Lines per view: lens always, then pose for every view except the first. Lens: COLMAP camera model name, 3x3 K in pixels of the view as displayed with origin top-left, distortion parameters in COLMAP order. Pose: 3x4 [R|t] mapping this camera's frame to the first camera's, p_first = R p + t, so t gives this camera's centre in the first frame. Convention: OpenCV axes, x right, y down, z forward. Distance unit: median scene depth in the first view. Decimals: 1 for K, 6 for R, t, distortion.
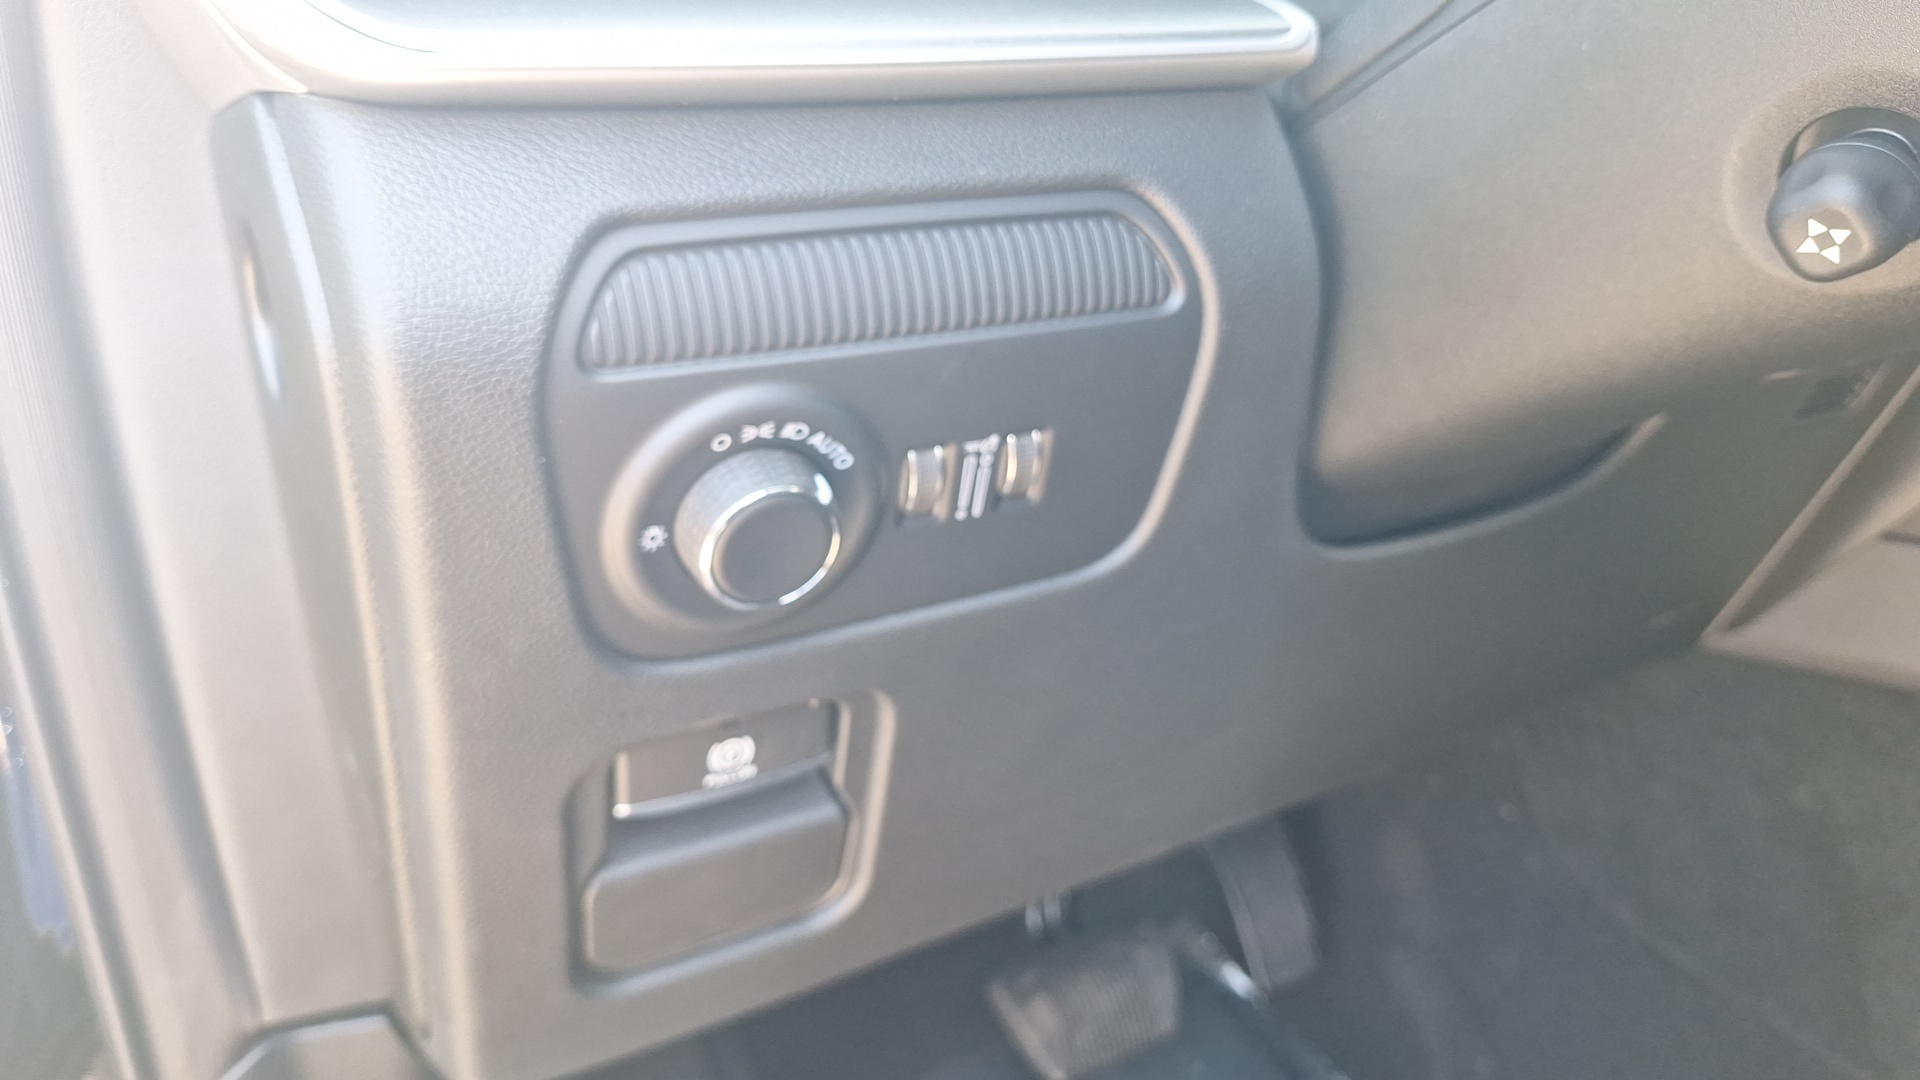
lens RADIAL K [[1316.7, 0, 958.0], [0, 1316.7, 543.8], [0, 0, 1]] dist [0.001789, -0.006832]
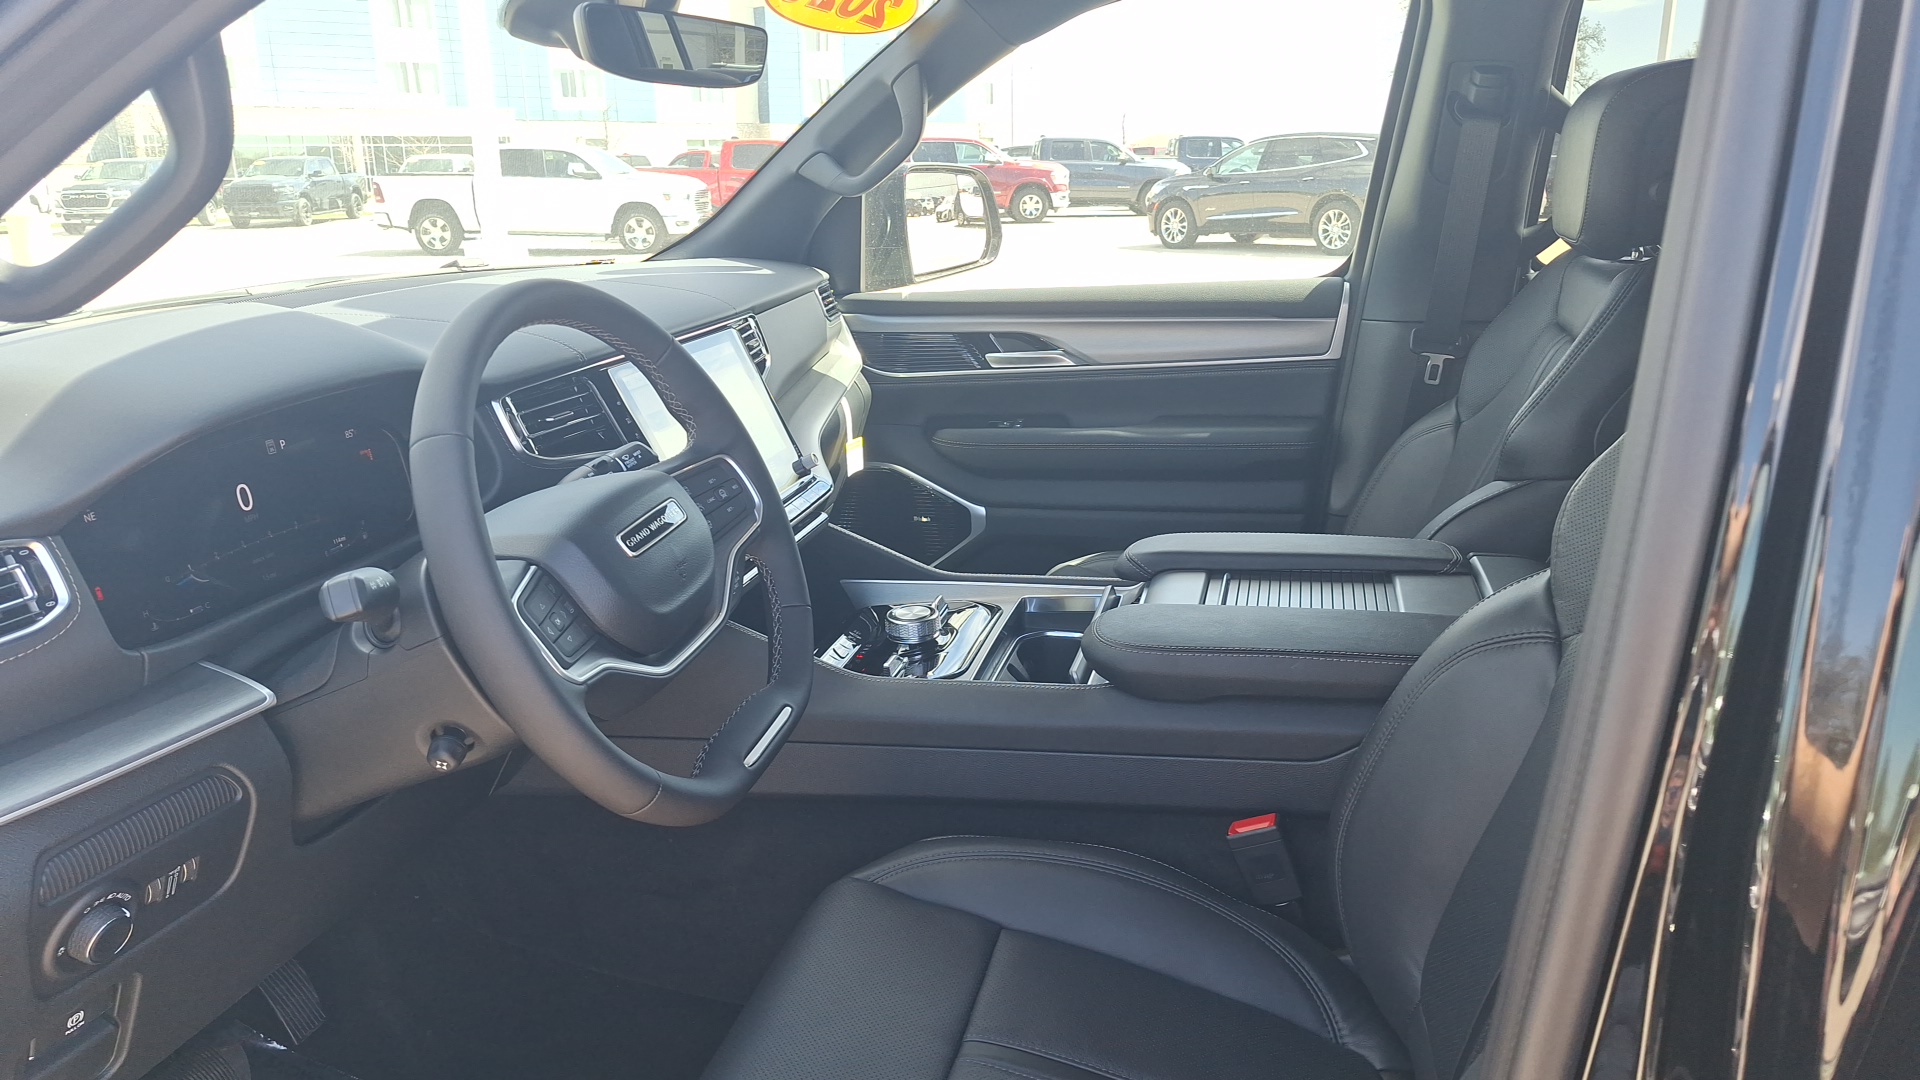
lens RADIAL K [[1316.7, 0, 953.1], [0, 1316.7, 549.5], [0, 0, 1]] dist [0.001789, -0.006832]
pose [[0.698760, -0.149561, 0.699547, -0.638851], [0.153190, 0.986499, 0.057892, -0.620806], [-0.698761, 0.066711, 0.712237, -2.036131]]
